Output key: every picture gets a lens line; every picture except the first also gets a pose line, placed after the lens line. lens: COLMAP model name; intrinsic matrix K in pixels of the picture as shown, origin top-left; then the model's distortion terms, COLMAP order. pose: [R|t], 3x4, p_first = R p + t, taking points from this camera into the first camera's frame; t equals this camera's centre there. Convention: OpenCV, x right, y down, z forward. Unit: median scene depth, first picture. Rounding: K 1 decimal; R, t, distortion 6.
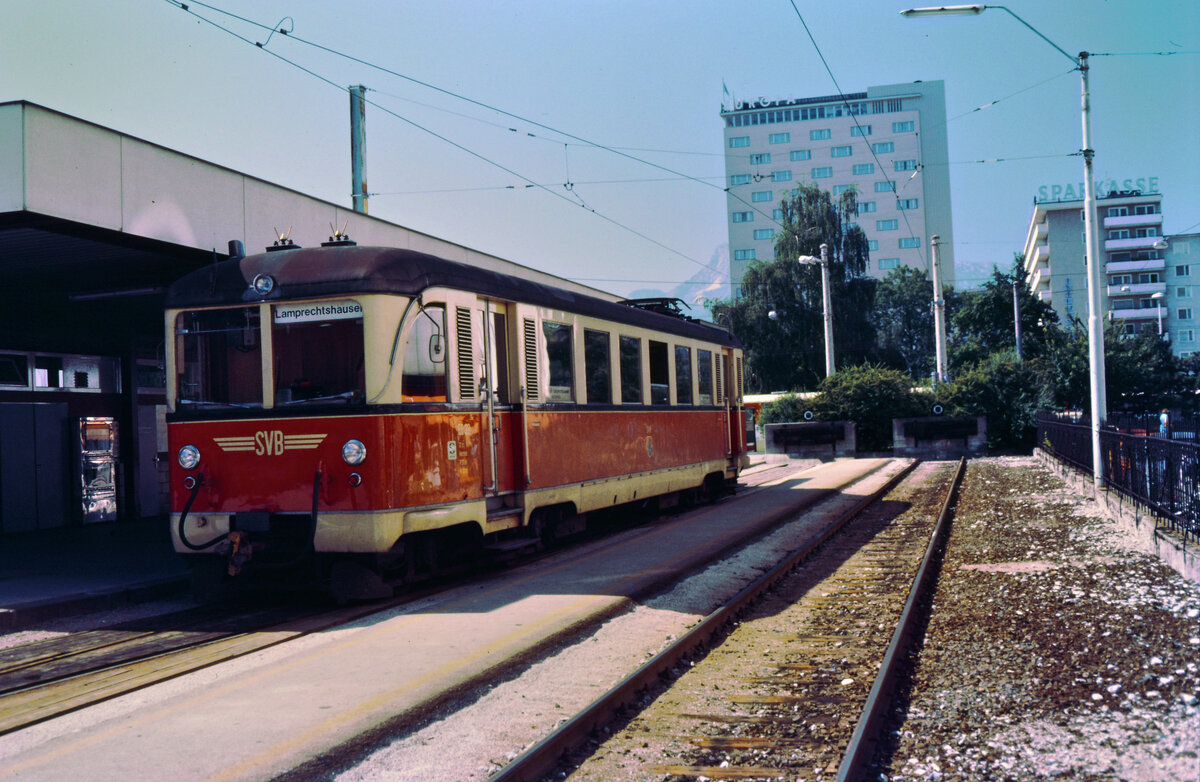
lens RADIAL K [[1190.0, 0, 600.0], [0, 1190.0, 391.0], [0, 0, 1]] dist [0.003708, 0.001140]
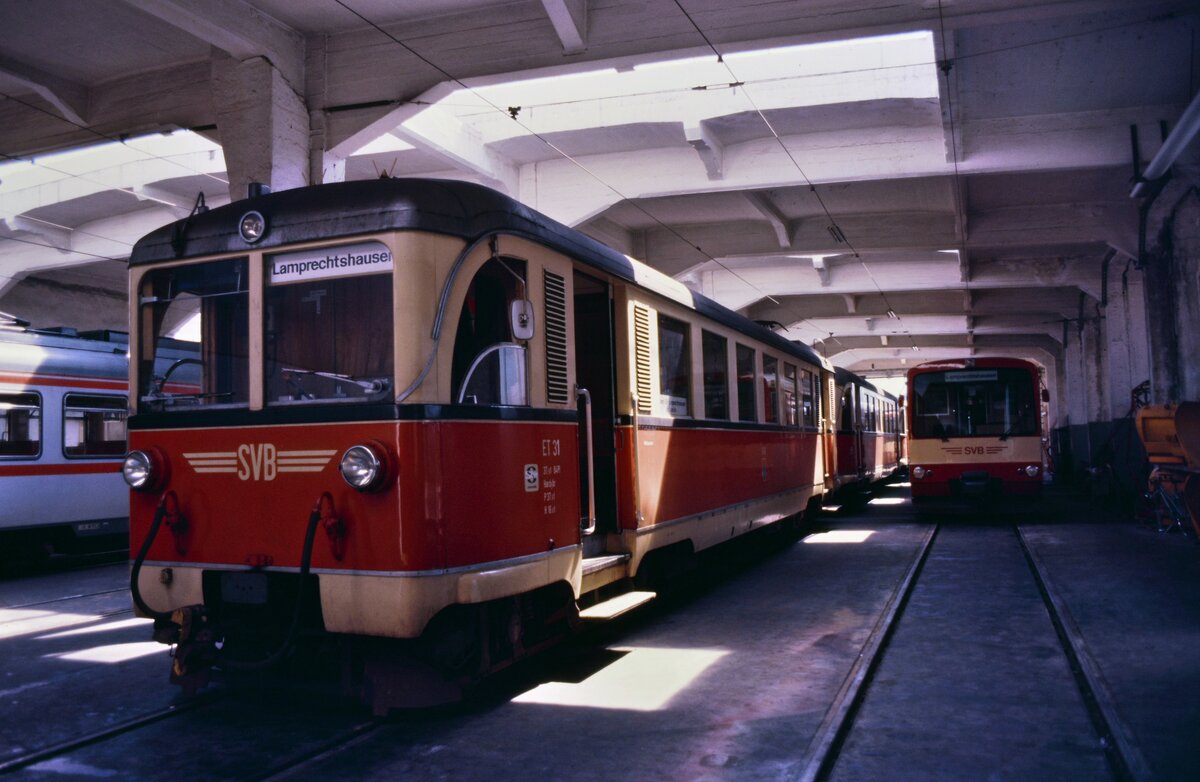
lens RADIAL K [[916.5, 0, 600.0], [0, 916.5, 391.0], [0, 0, 1]] dist [0.000375, 0.000721]
pose [[0.996282, 0.014472, -0.084923, -0.043738], [-0.017034, 0.999419, -0.029521, 0.015803], [0.084446, 0.030858, 0.995950, 0.503968]]
